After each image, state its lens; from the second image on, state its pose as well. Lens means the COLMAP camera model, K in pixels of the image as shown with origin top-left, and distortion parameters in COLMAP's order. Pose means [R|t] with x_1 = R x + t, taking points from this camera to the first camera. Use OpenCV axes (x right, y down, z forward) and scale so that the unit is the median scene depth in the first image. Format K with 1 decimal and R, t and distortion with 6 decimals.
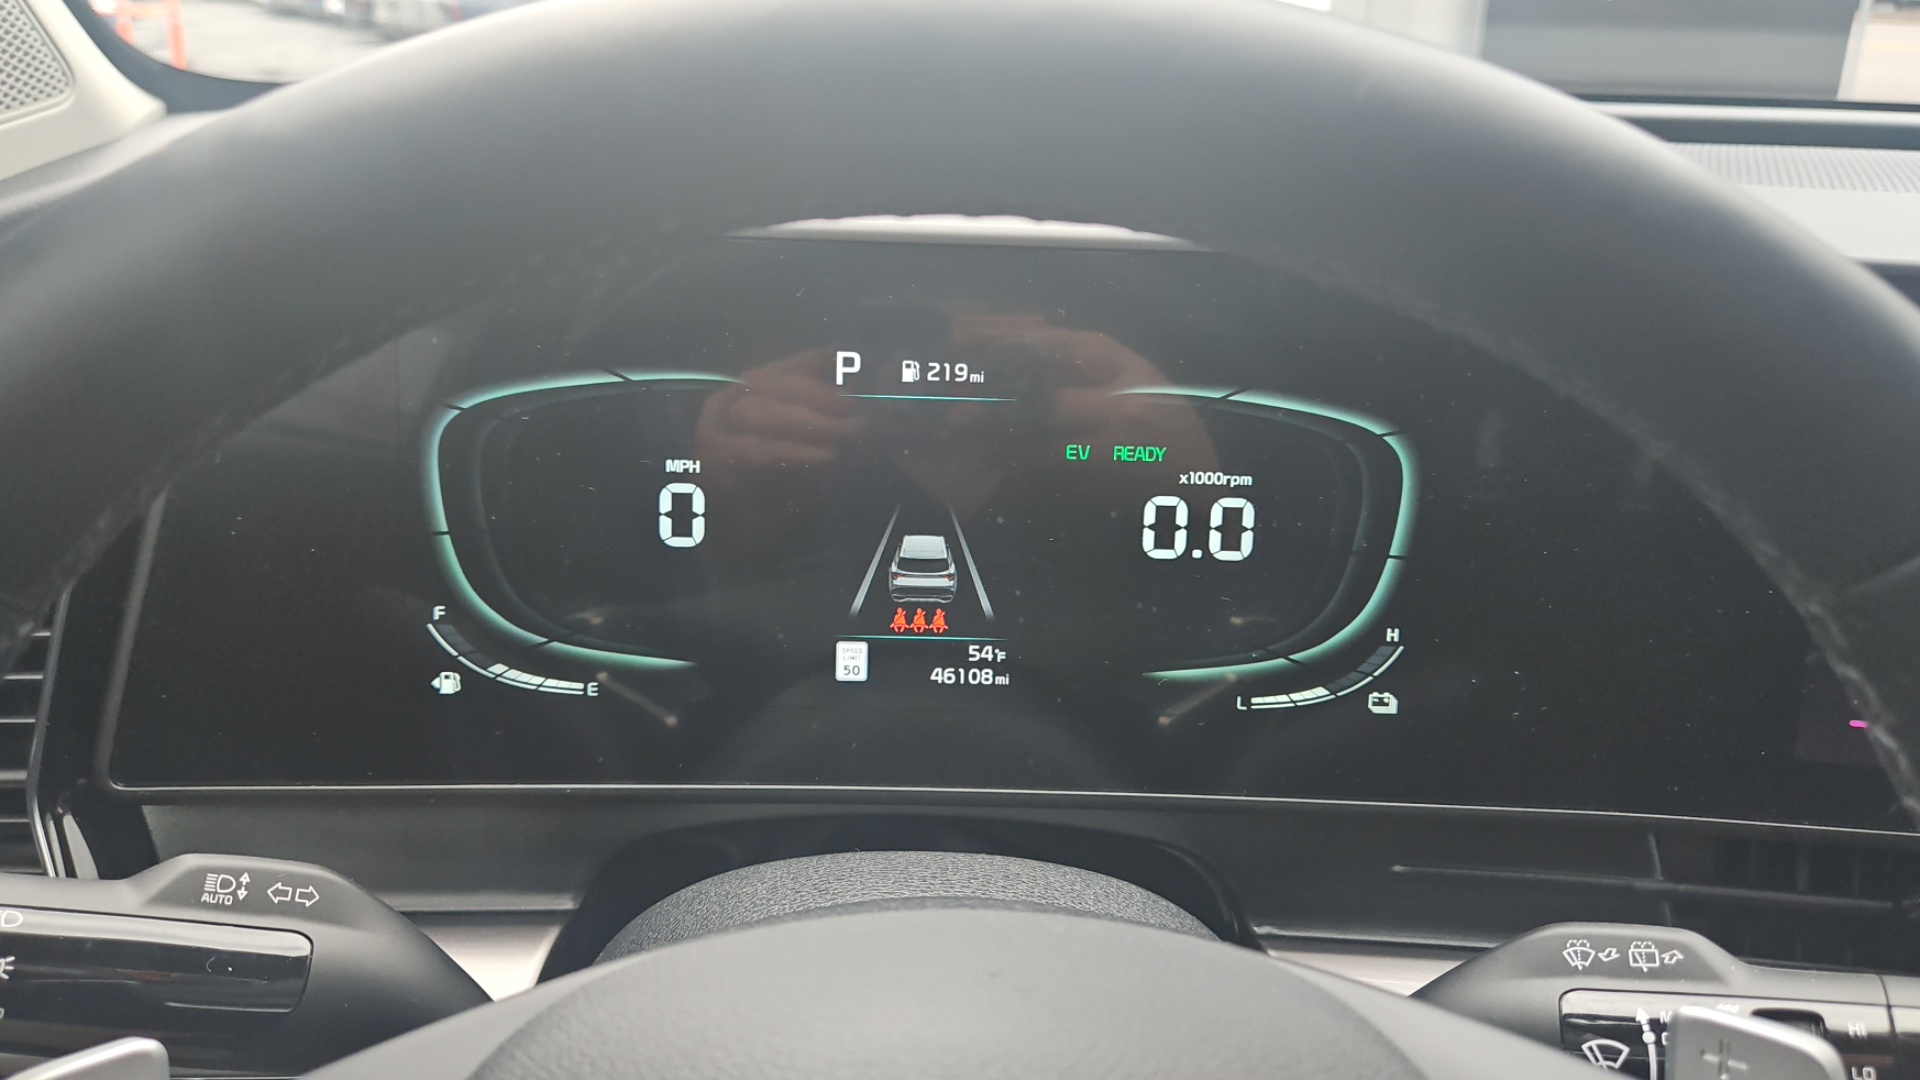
lens RADIAL K [[1427.9, 0, 961.8], [0, 1427.9, 535.6], [0, 0, 1]] dist [0.053730, -0.056085]
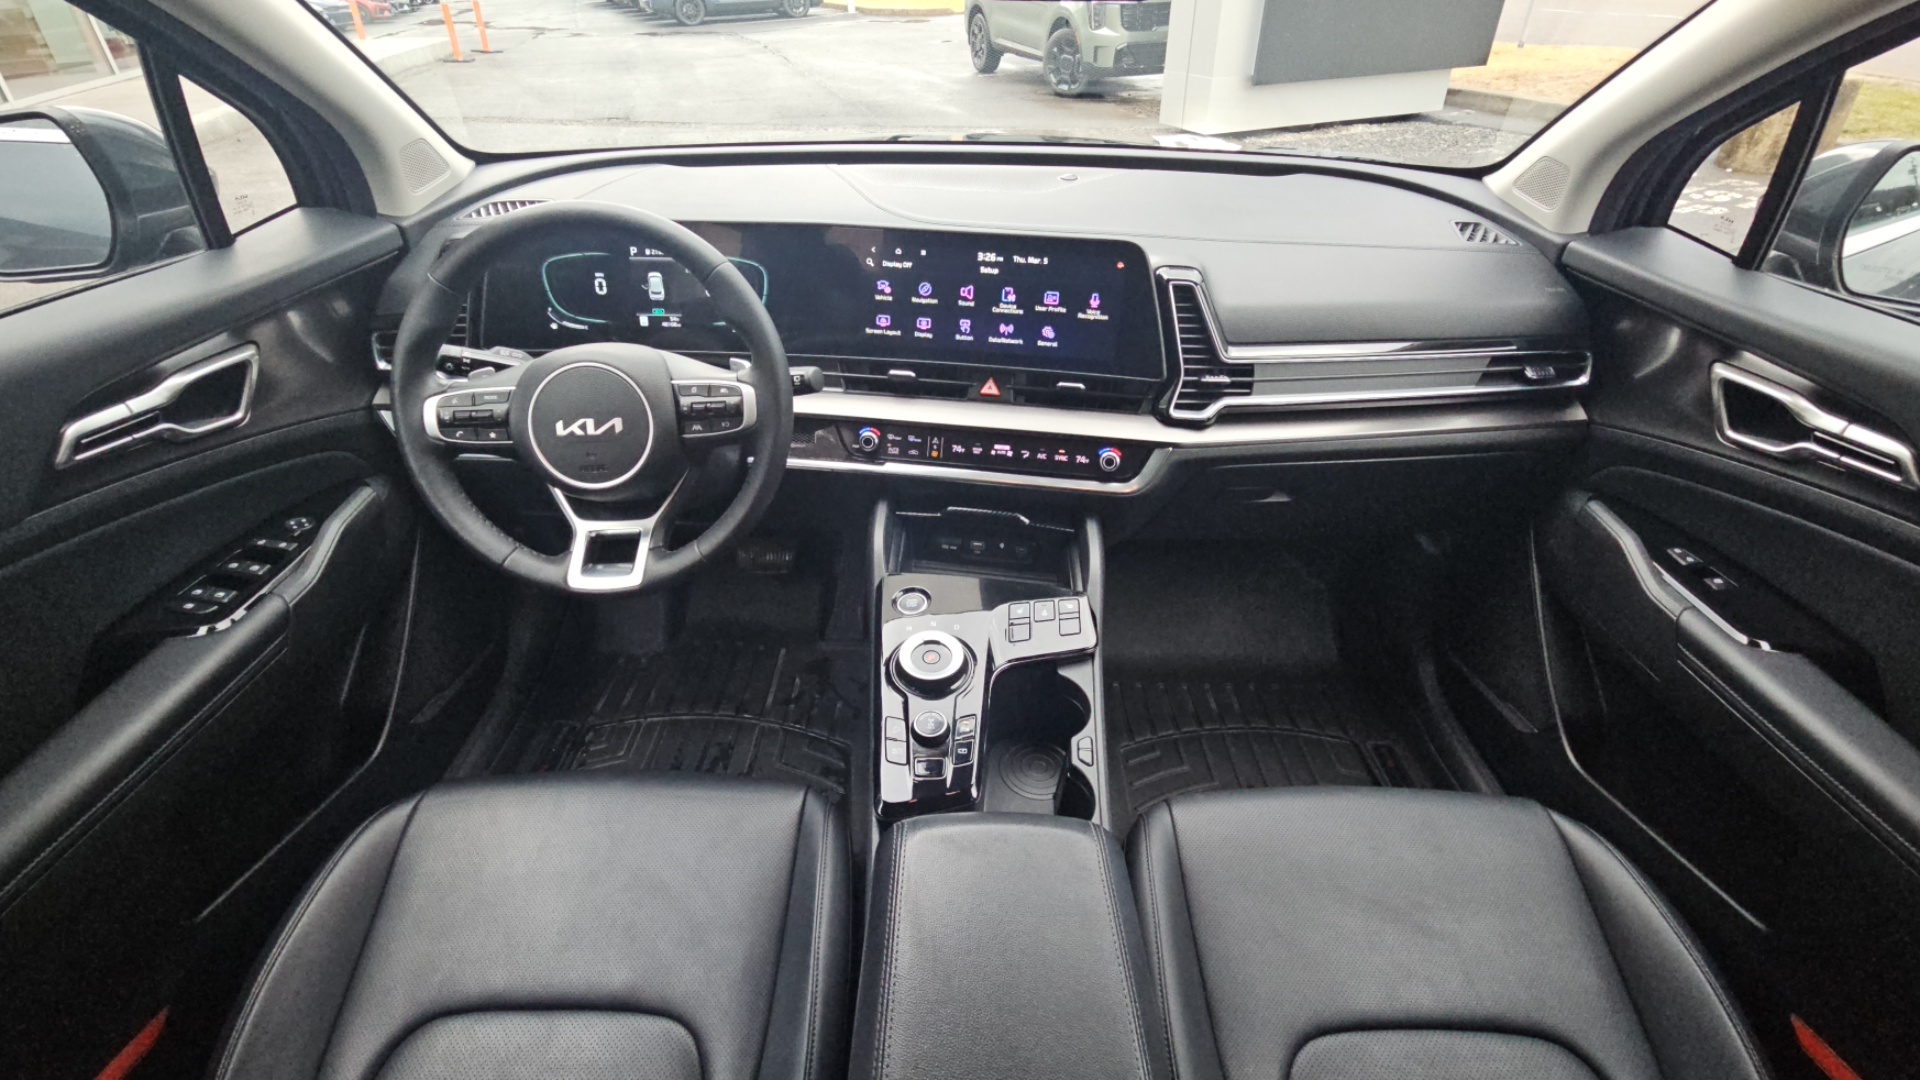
lens RADIAL K [[858.3, 0, 956.2], [0, 858.3, 532.3], [0, 0, 1]] dist [0.013009, -0.011043]
pose [[0.999224, 0.000686, -0.039394, 0.992625], [0.008013, 0.975410, 0.220251, 0.147957], [0.038577, -0.220396, 0.974647, -1.693707]]
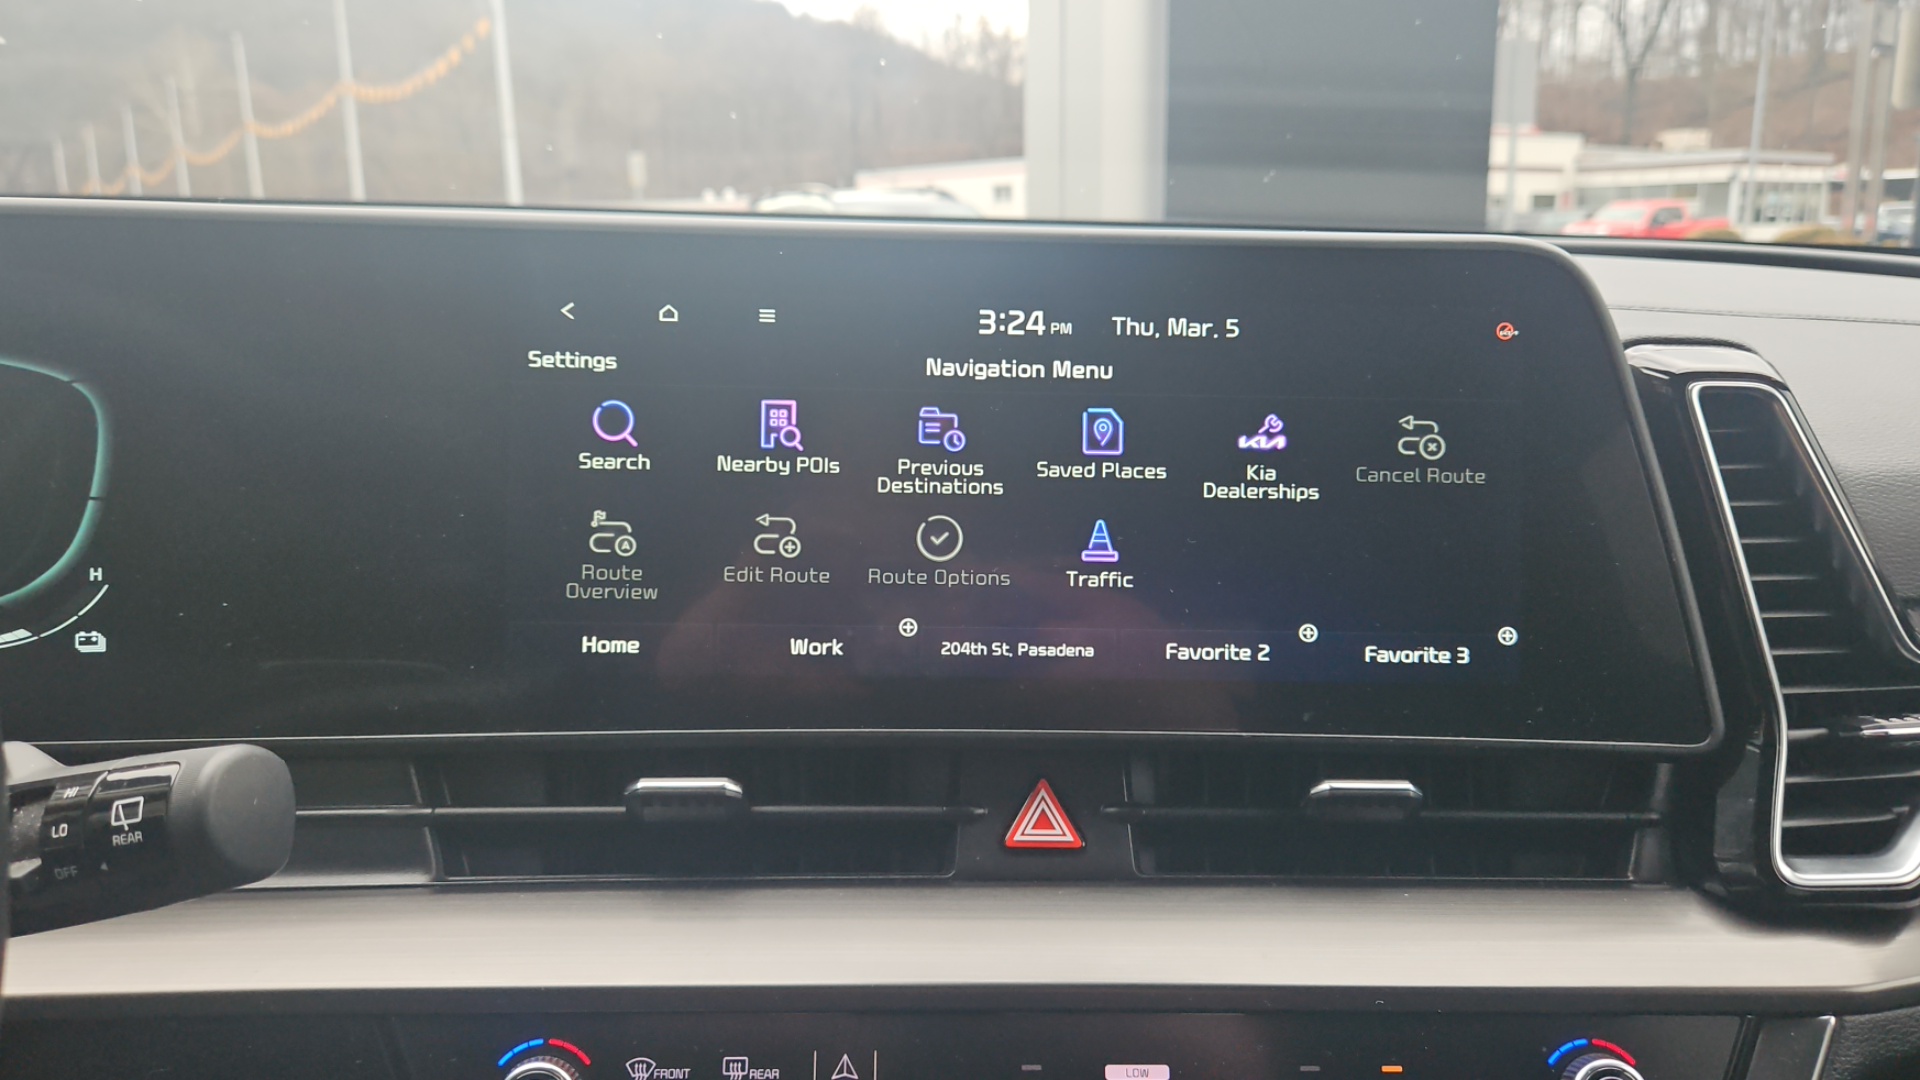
lens RADIAL K [[1429.3, 0, 962.4], [0, 1429.3, 546.5], [0, 0, 1]] dist [0.053012, -0.056378]
pose [[0.988583, -0.045278, 0.143713, 0.777165], [0.069706, 0.983010, -0.169798, 0.273239], [-0.133583, 0.177877, 0.974944, -0.104754]]
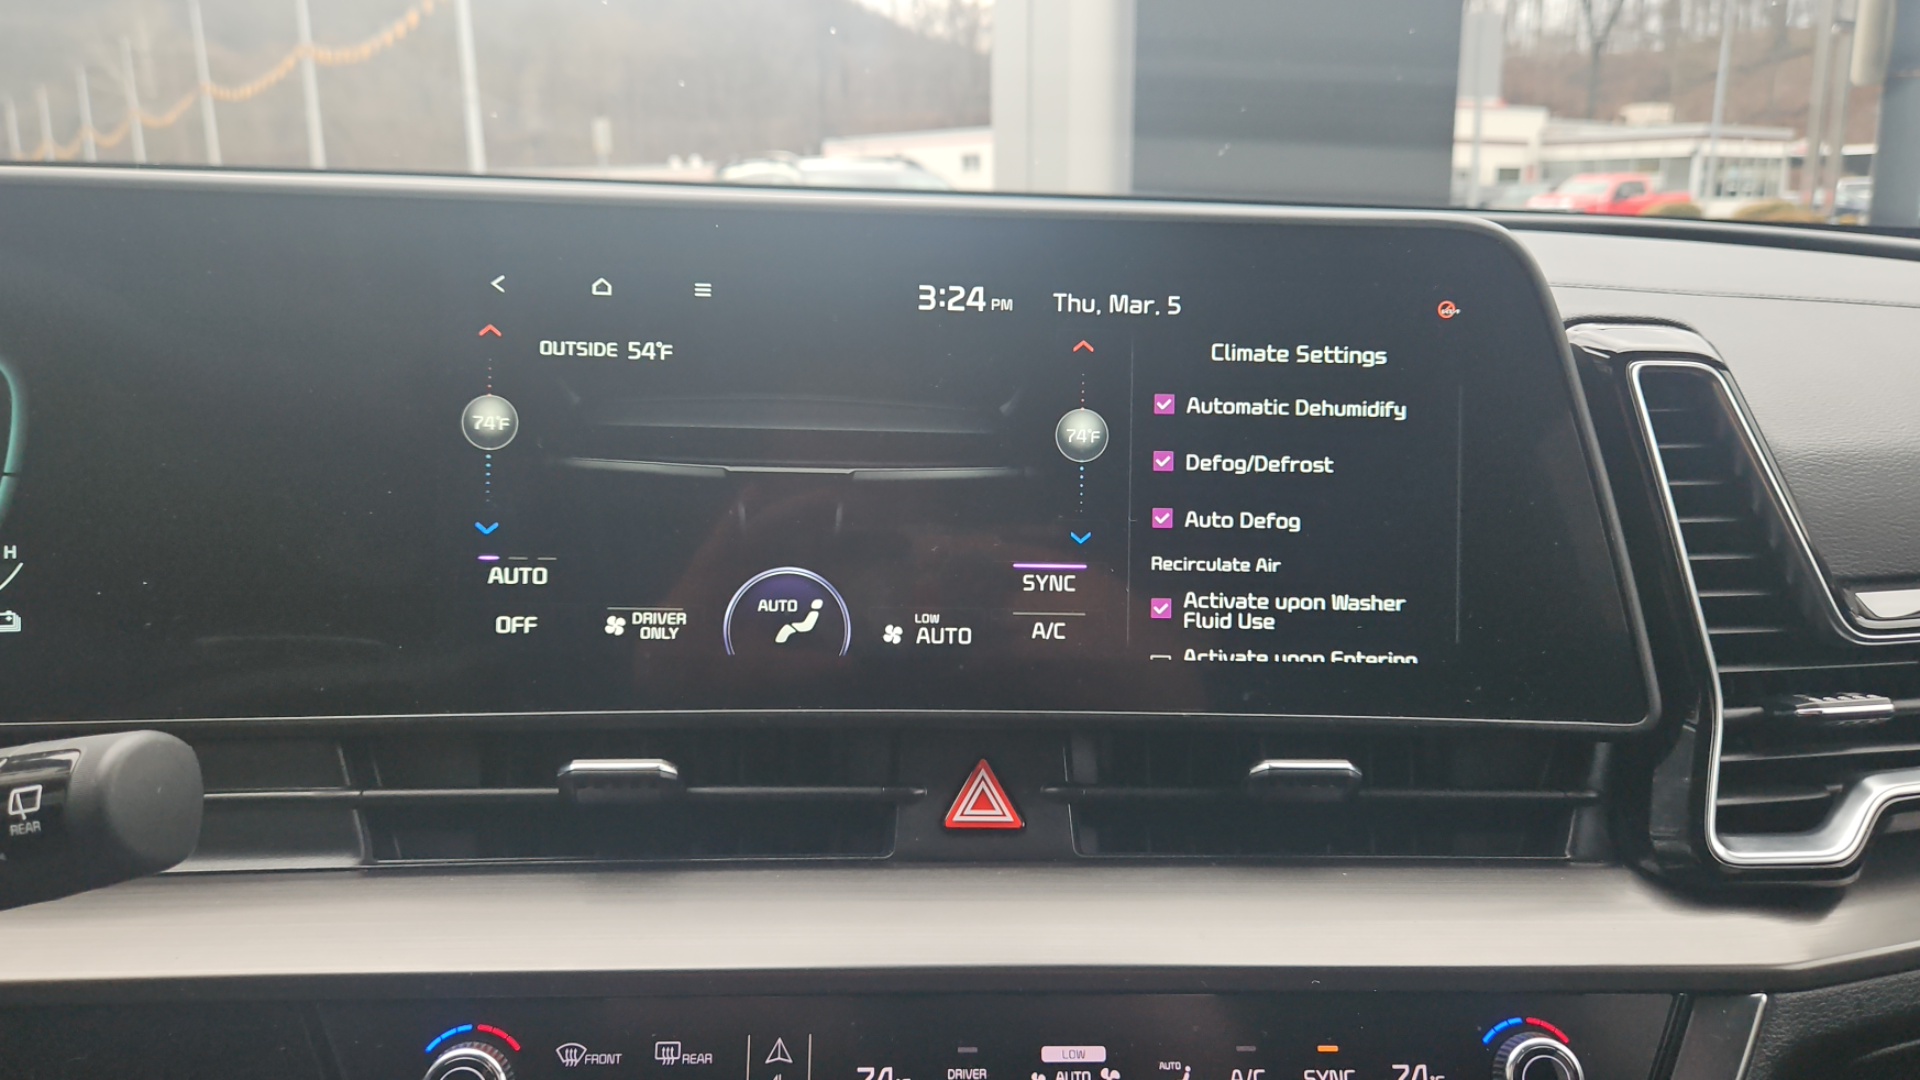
lens RADIAL K [[1427.9, 0, 961.8], [0, 1427.9, 535.6], [0, 0, 1]] dist [0.053730, -0.056085]
pose [[0.985342, -0.045594, 0.164387, 0.801507], [0.071476, 0.985303, -0.155146, 0.266346], [-0.154897, 0.164621, 0.974118, -0.097244]]
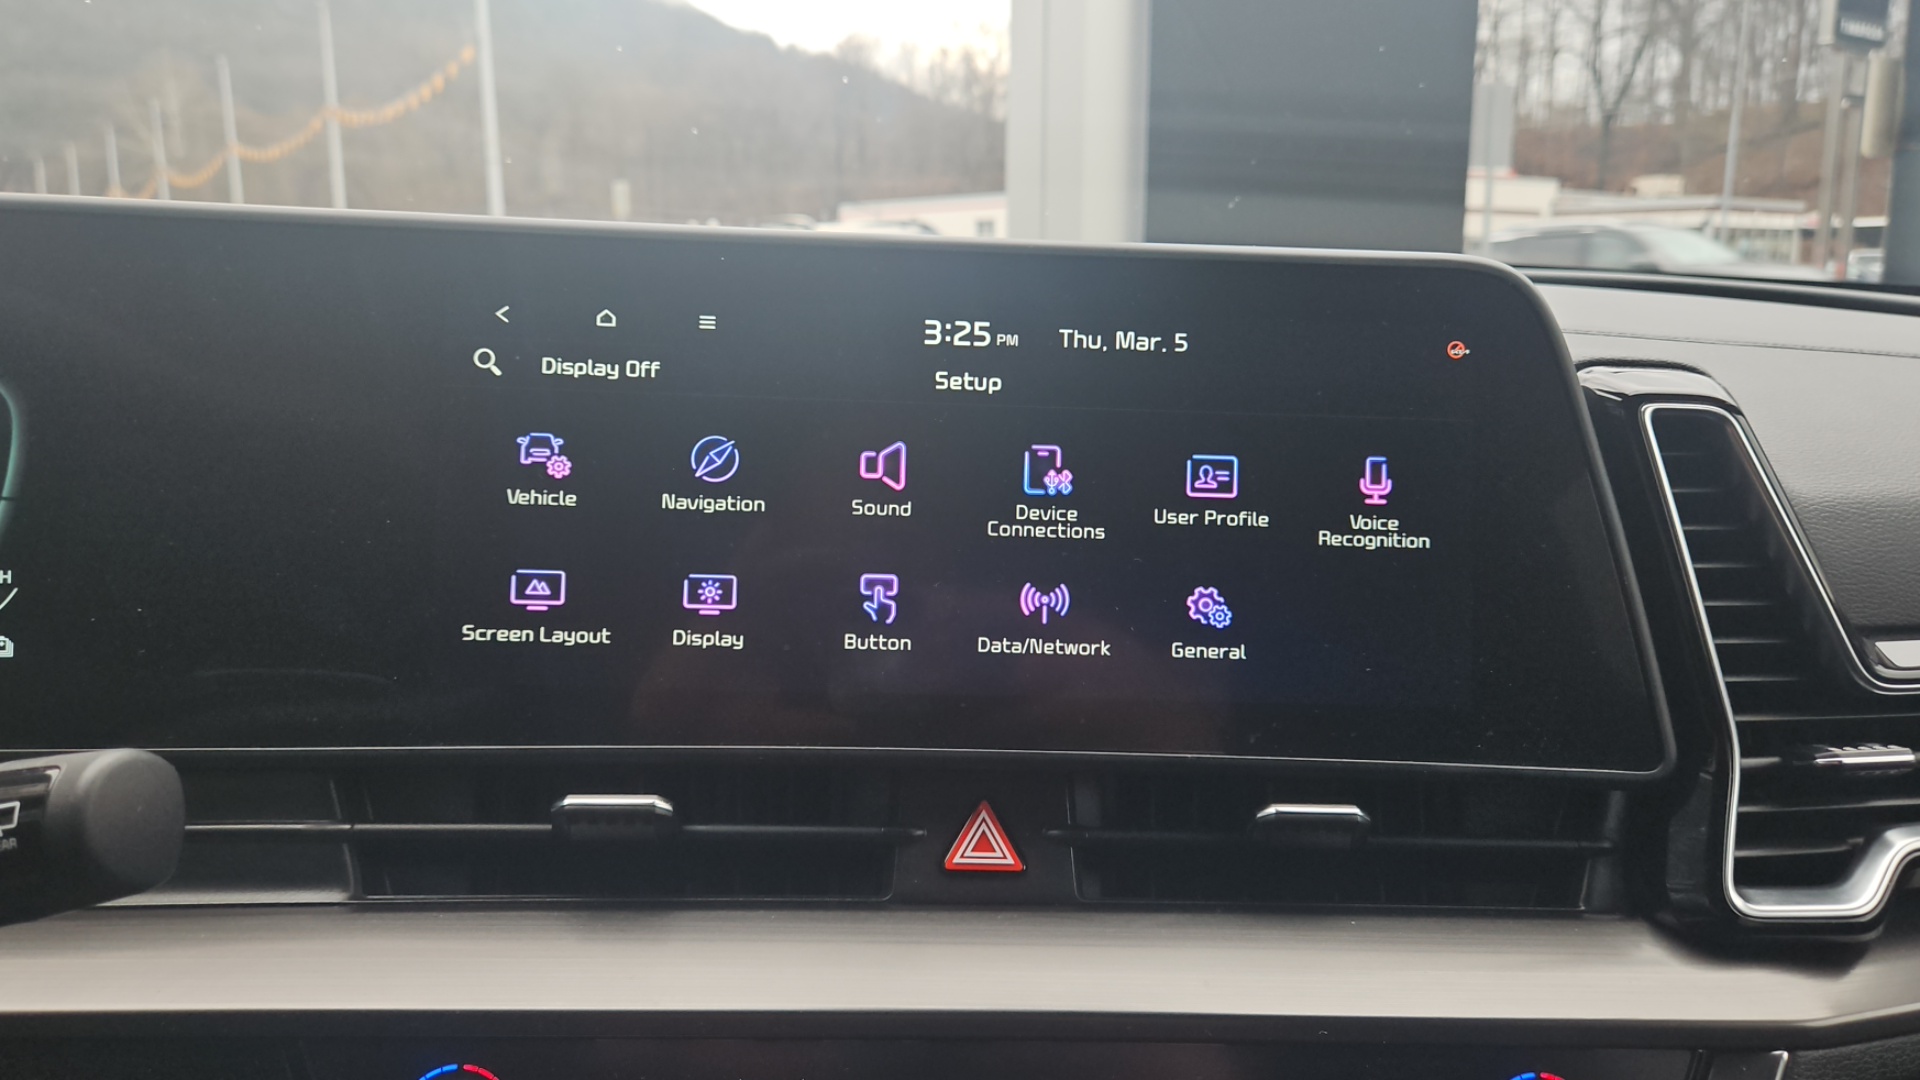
lens RADIAL K [[1428.0, 0, 961.4], [0, 1428.0, 544.0], [0, 0, 1]] dist [0.053710, -0.055392]
pose [[0.987019, -0.029111, 0.157941, 0.808640], [0.059680, 0.979496, -0.192419, 0.284046], [-0.149101, 0.199347, 0.968519, -0.082736]]
